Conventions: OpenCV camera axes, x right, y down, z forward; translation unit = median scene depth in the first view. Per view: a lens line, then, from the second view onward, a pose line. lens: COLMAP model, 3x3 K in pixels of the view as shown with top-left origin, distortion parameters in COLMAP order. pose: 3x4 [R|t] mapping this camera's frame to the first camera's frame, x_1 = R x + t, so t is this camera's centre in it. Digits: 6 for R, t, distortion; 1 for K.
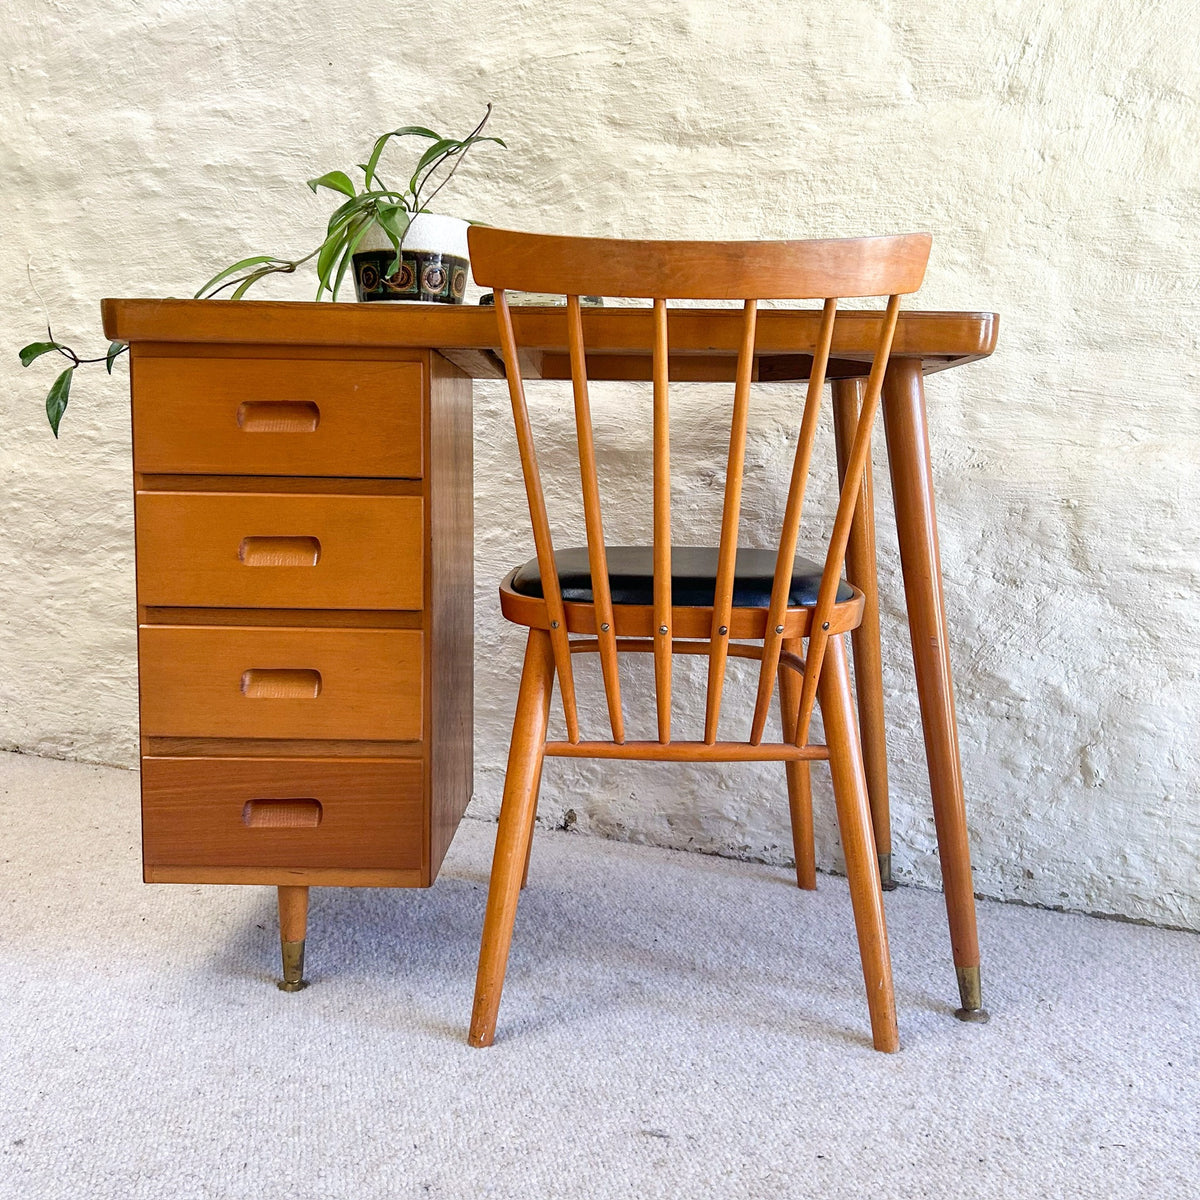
lens RADIAL K [[1220.8, 0, 604.8], [0, 1220.8, 604.4], [0, 0, 1]] dist [0.017469, -0.018918]
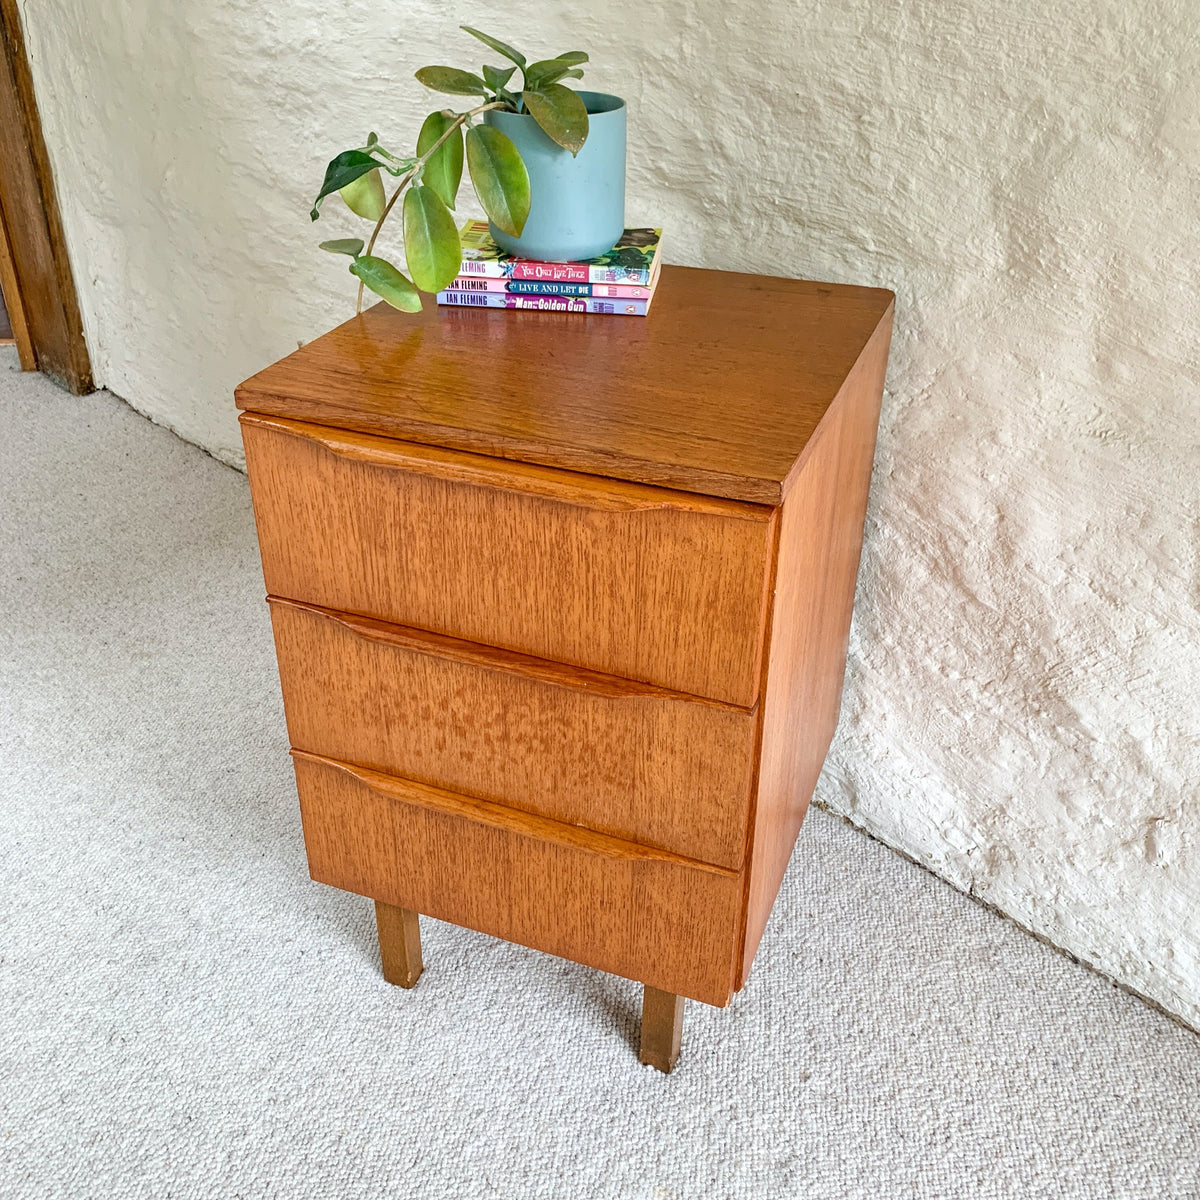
lens RADIAL K [[1220.8, 0, 604.8], [0, 1220.8, 604.4], [0, 0, 1]] dist [0.017469, -0.018918]
pose [[0.934533, 0.173647, -0.310635, 0.277096], [-0.026668, 0.904592, 0.425444, -0.320868], [0.354875, -0.389308, 0.850002, 0.262808]]
